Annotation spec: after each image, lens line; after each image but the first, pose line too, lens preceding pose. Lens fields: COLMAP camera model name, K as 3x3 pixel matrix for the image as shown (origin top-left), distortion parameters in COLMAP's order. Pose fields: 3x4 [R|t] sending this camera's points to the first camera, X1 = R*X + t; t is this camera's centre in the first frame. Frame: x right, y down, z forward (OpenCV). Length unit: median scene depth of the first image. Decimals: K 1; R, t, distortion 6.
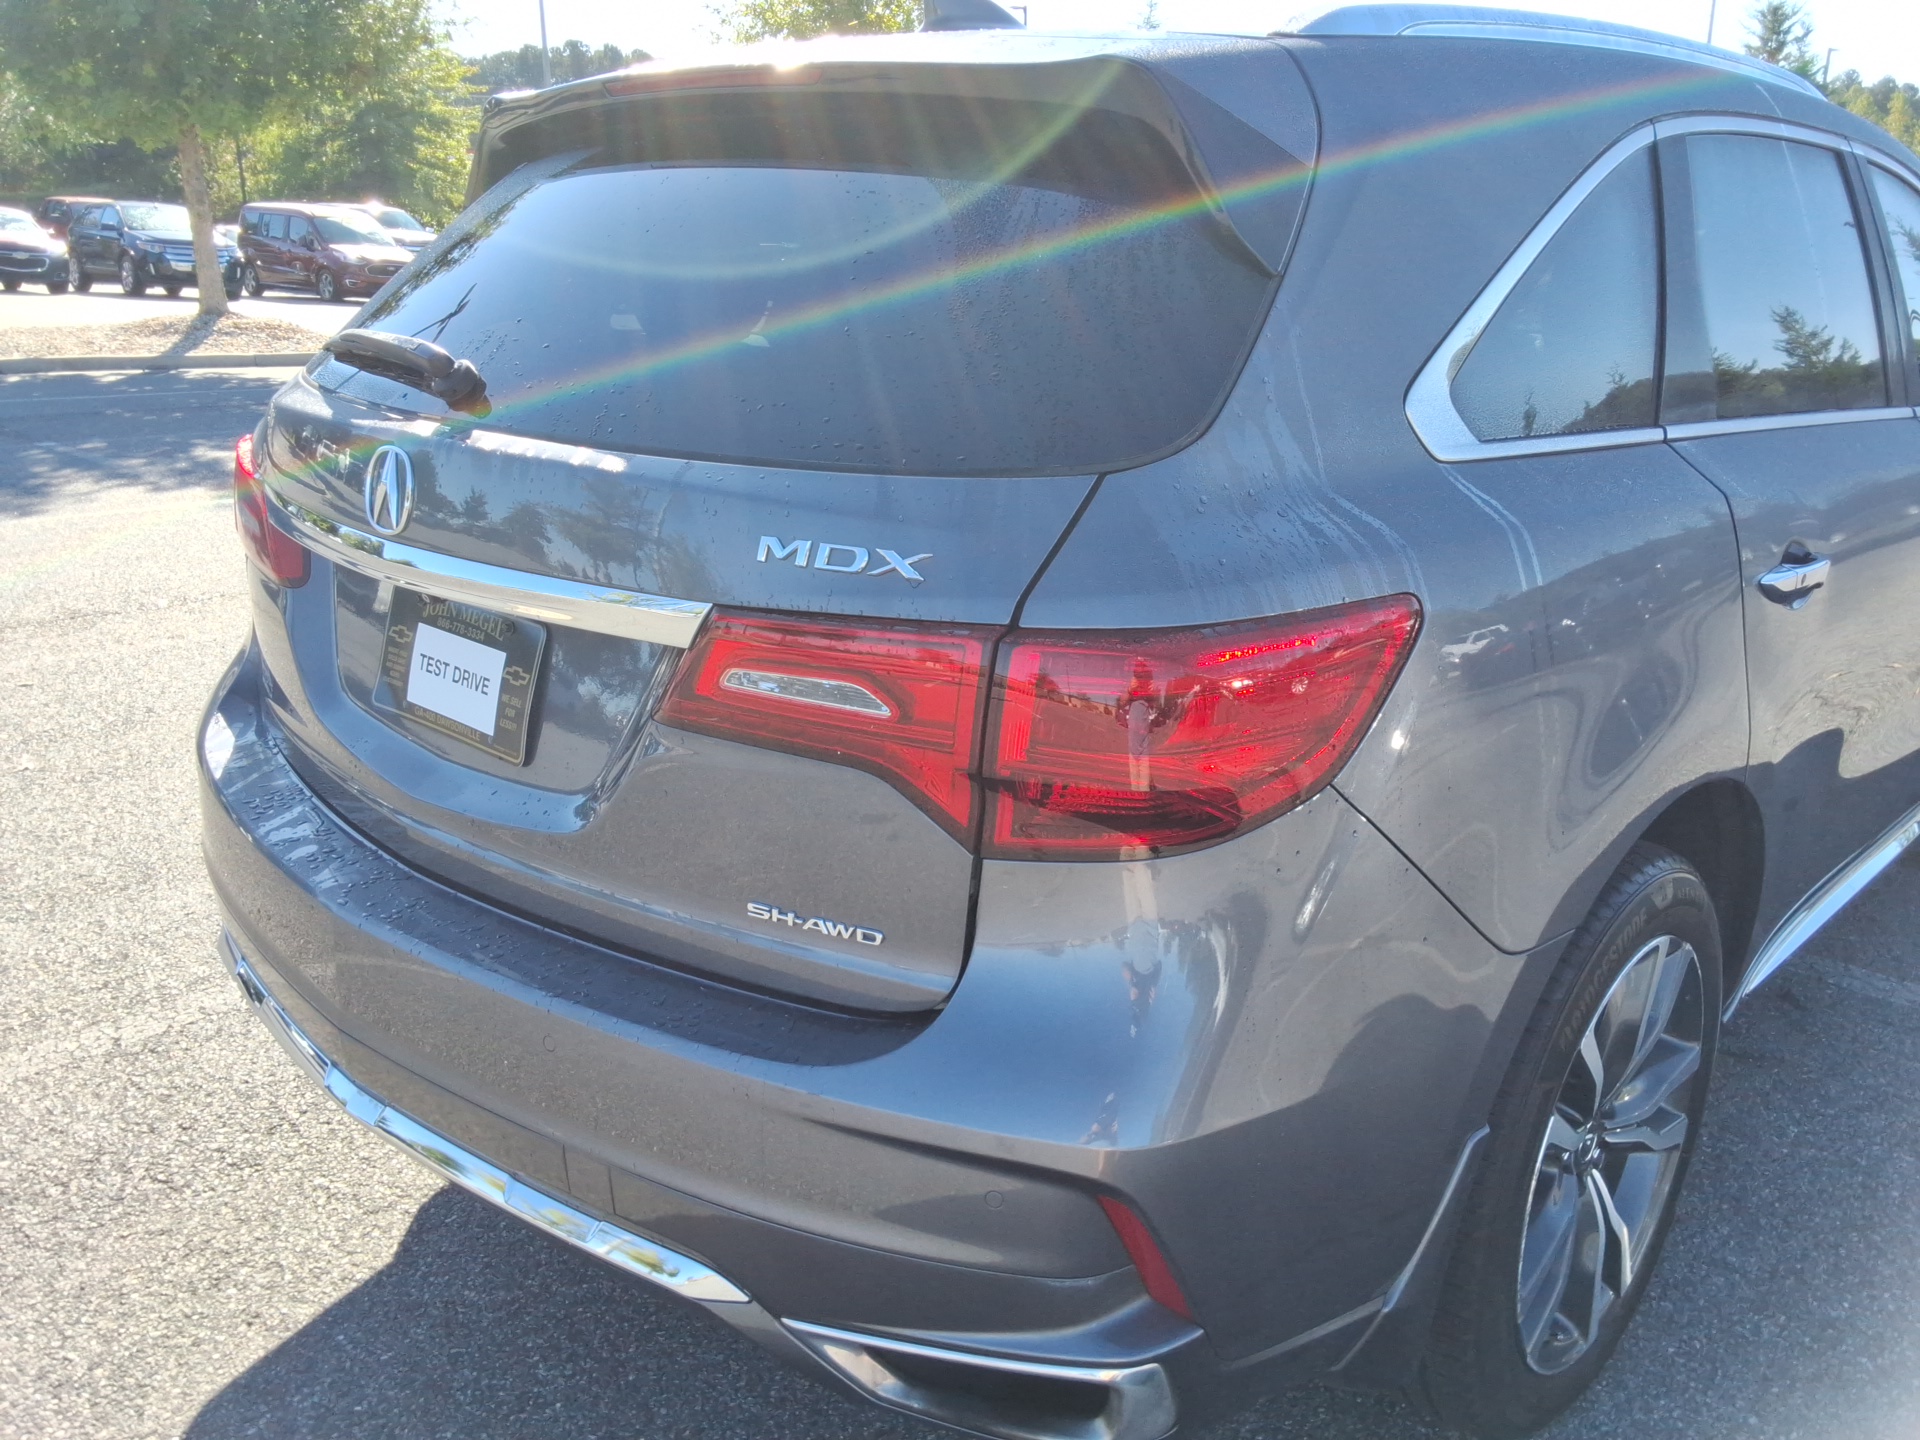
lens RADIAL K [[1547.8, 0, 975.8], [0, 1547.8, 713.1], [0, 0, 1]] dist [0.080332, -0.117212]
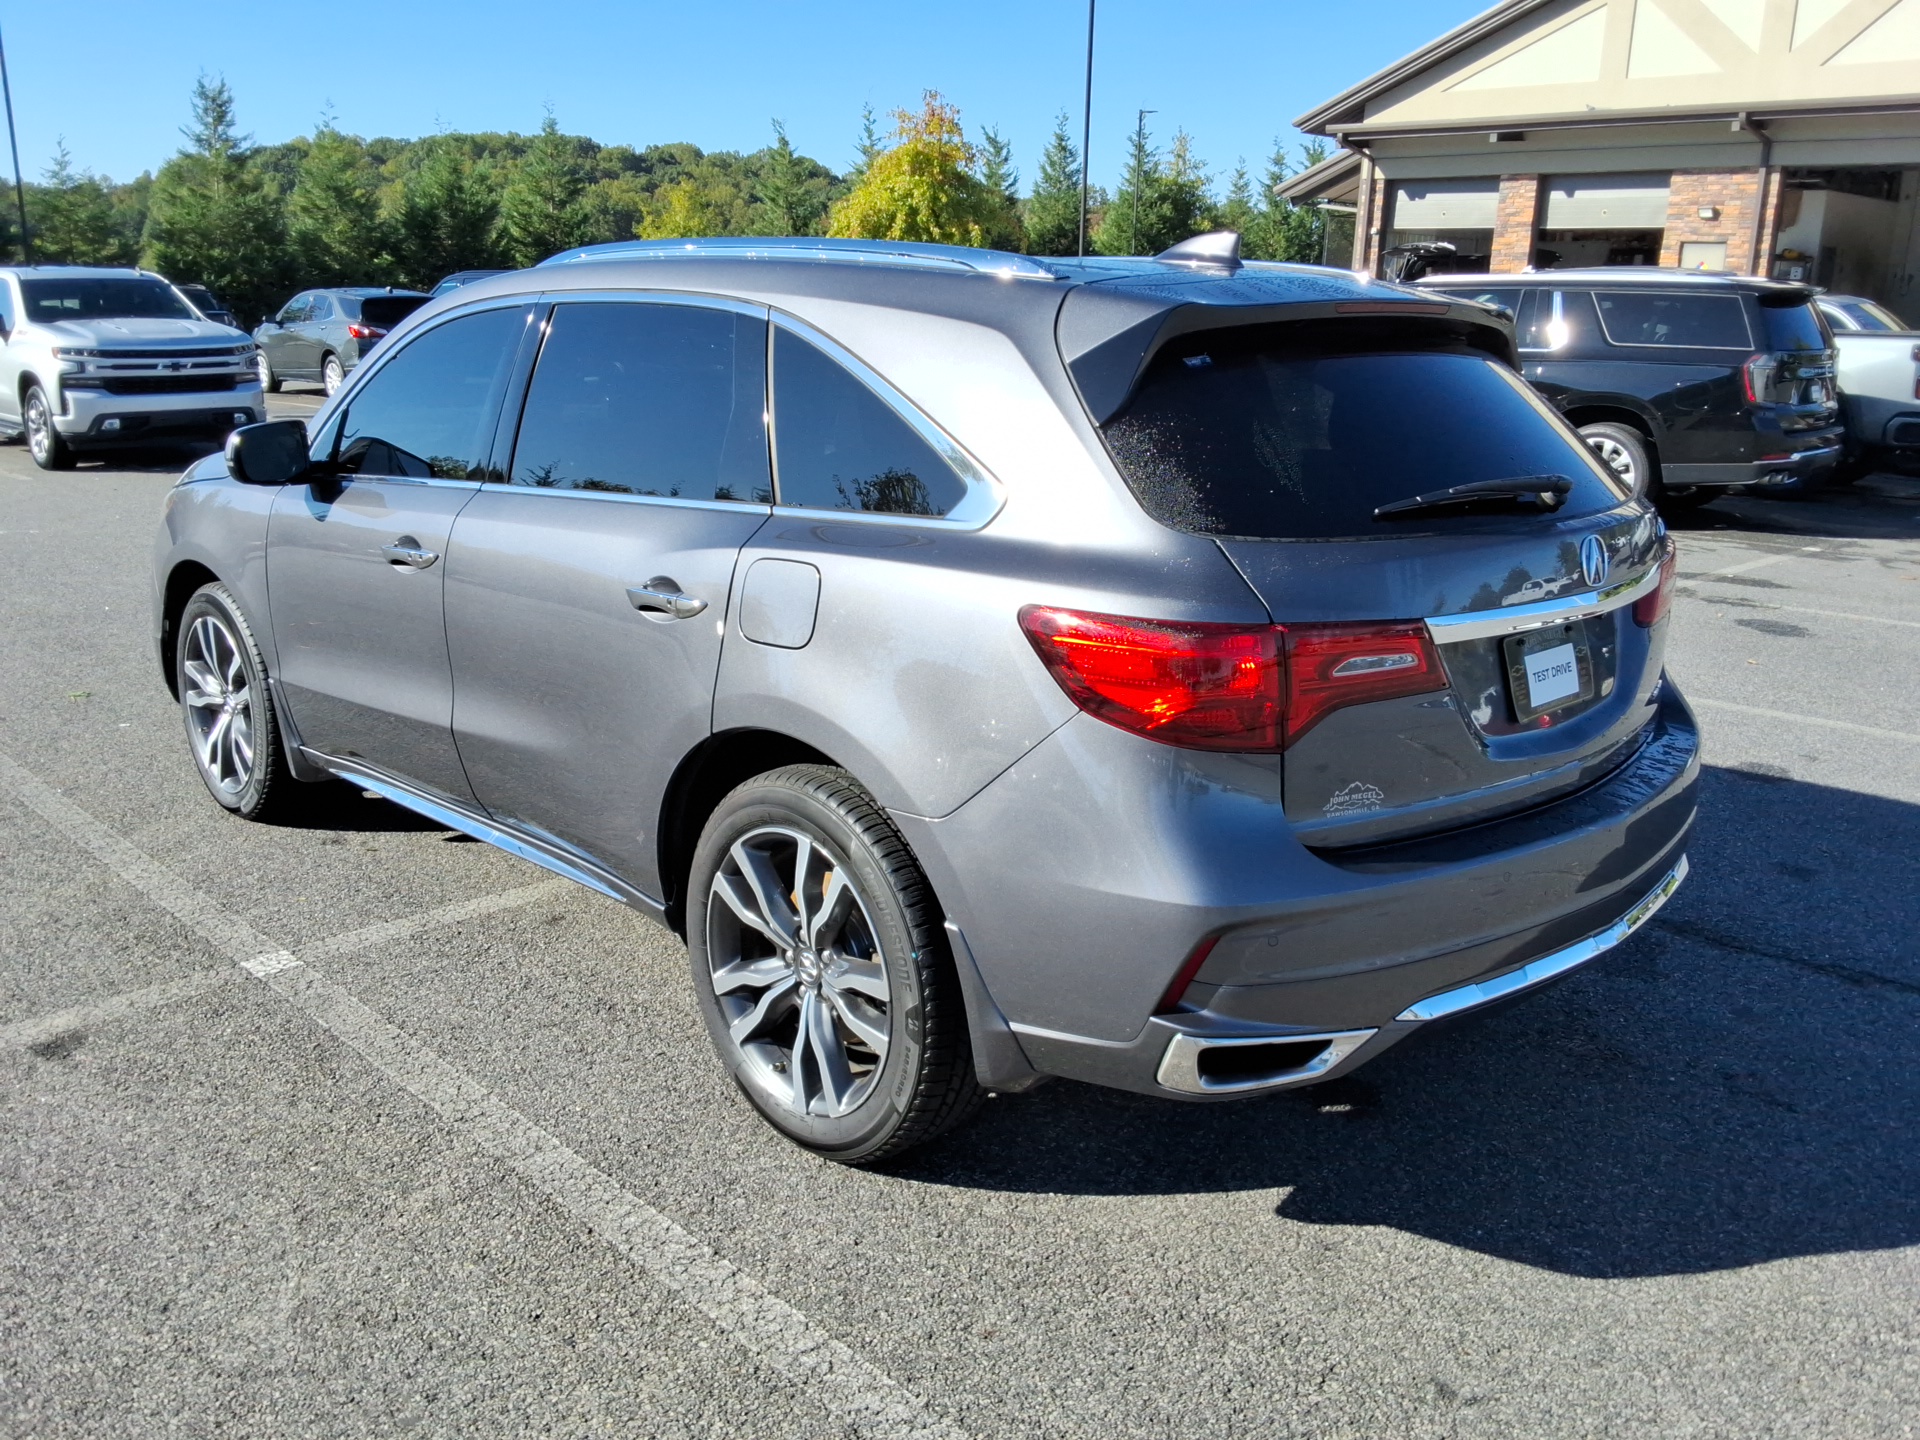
lens RADIAL K [[1549.6, 0, 974.7], [0, 1549.6, 709.5], [0, 0, 1]] dist [0.114387, -0.179127]
pose [[0.036327, -0.263529, 0.963967, -1.460825], [0.286562, 0.926842, 0.242580, -0.420091], [-0.957373, 0.267425, 0.109186, 1.055263]]
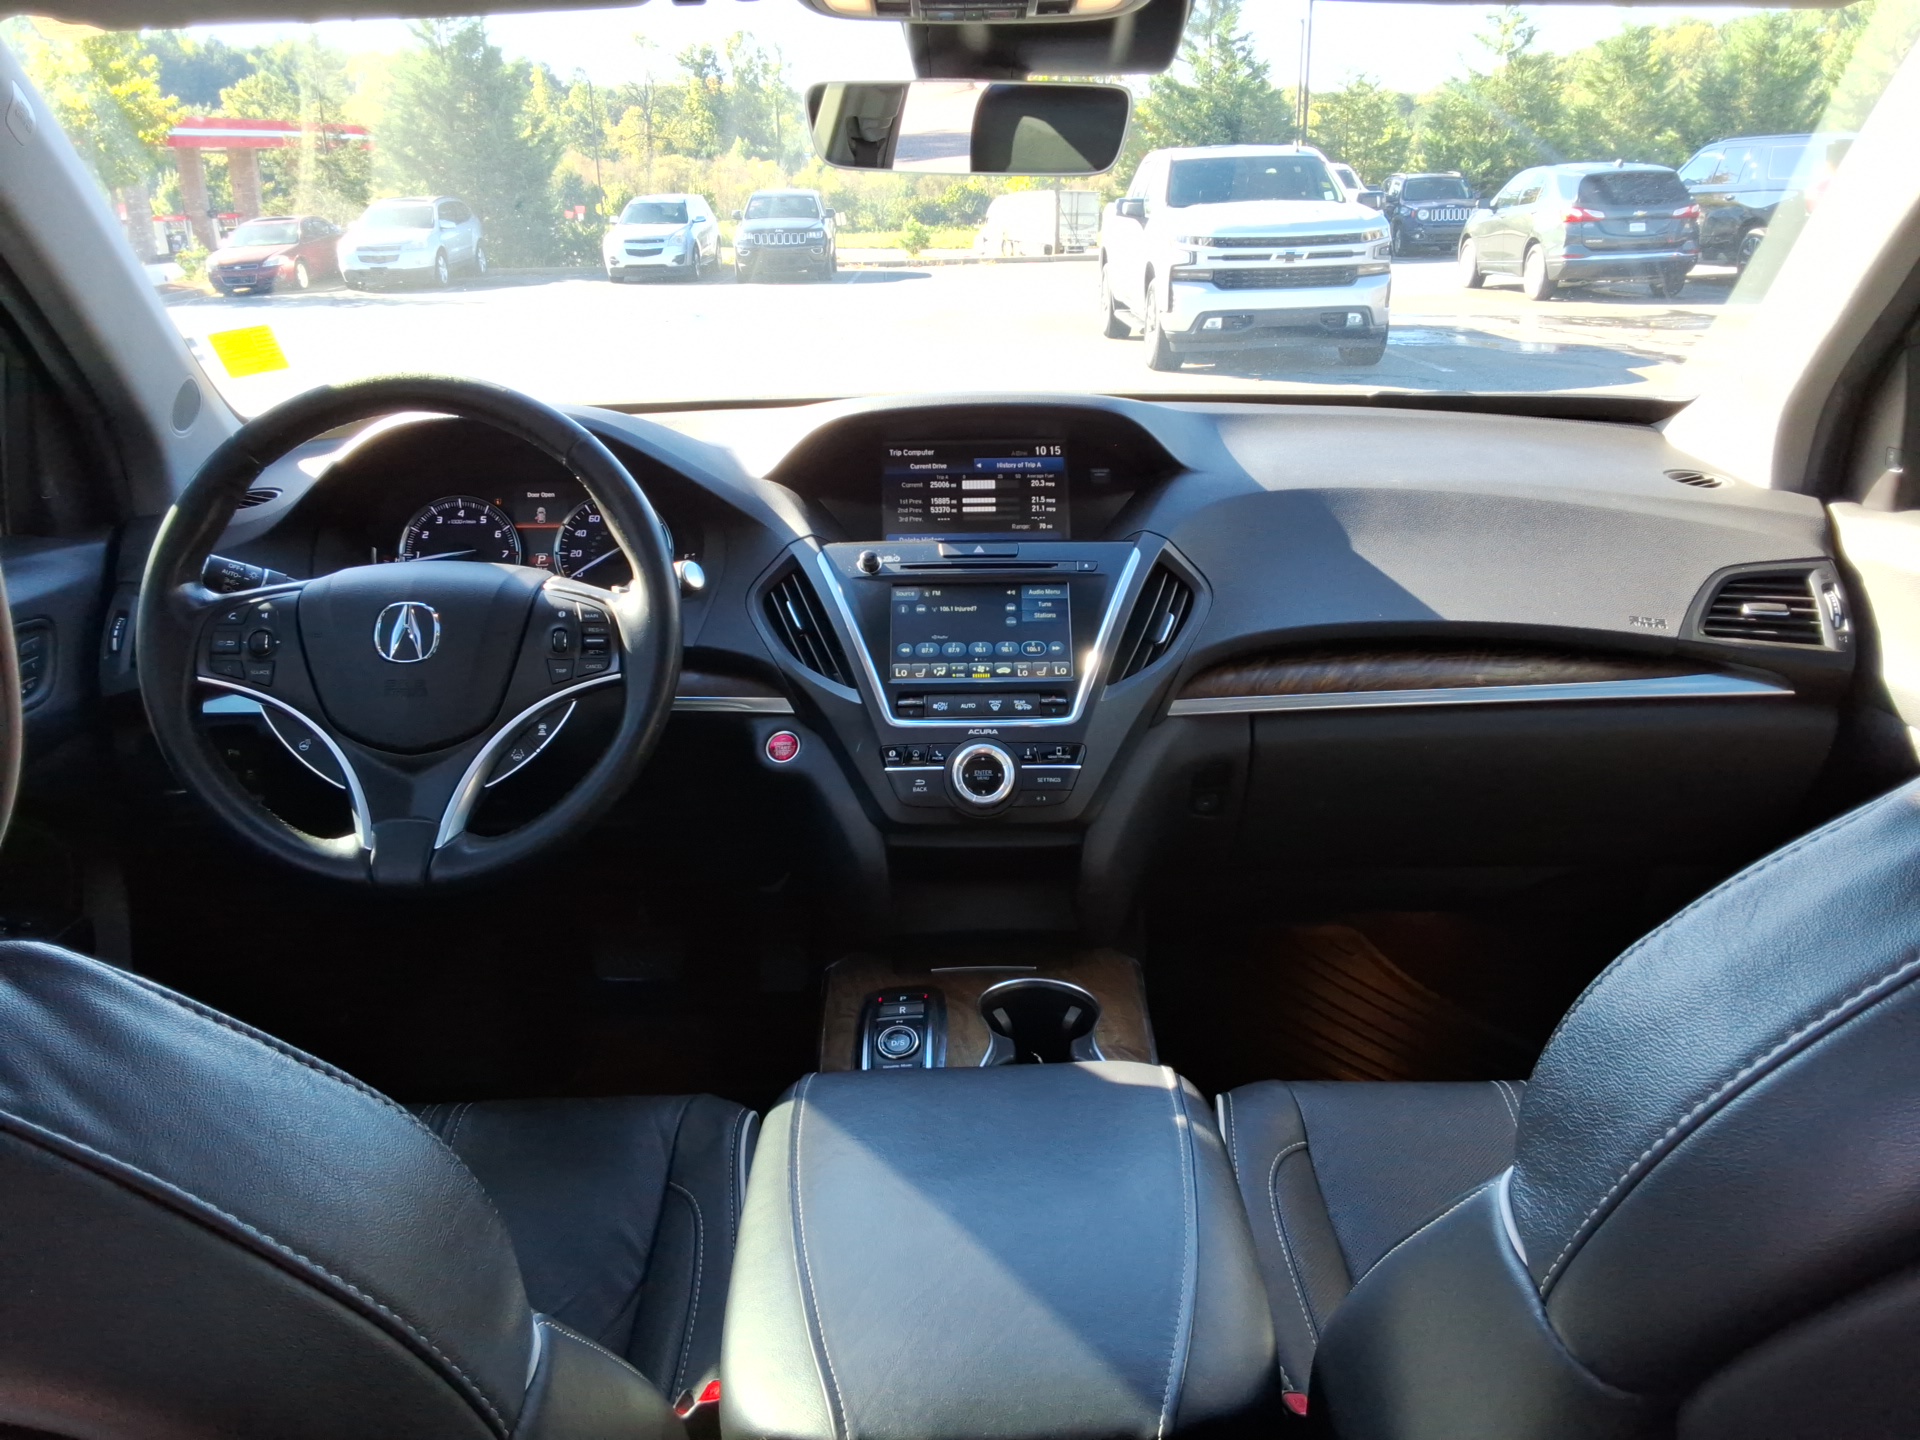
lens RADIAL K [[1528.2, 0, 981.2], [0, 1528.2, 717.4], [0, 0, 1]] dist [0.106643, -0.177324]
pose [[0.720768, -0.242347, 0.649432, 0.286632], [0.227933, 0.967654, 0.108127, -0.360481], [-0.654630, 0.070092, 0.752693, 1.250863]]
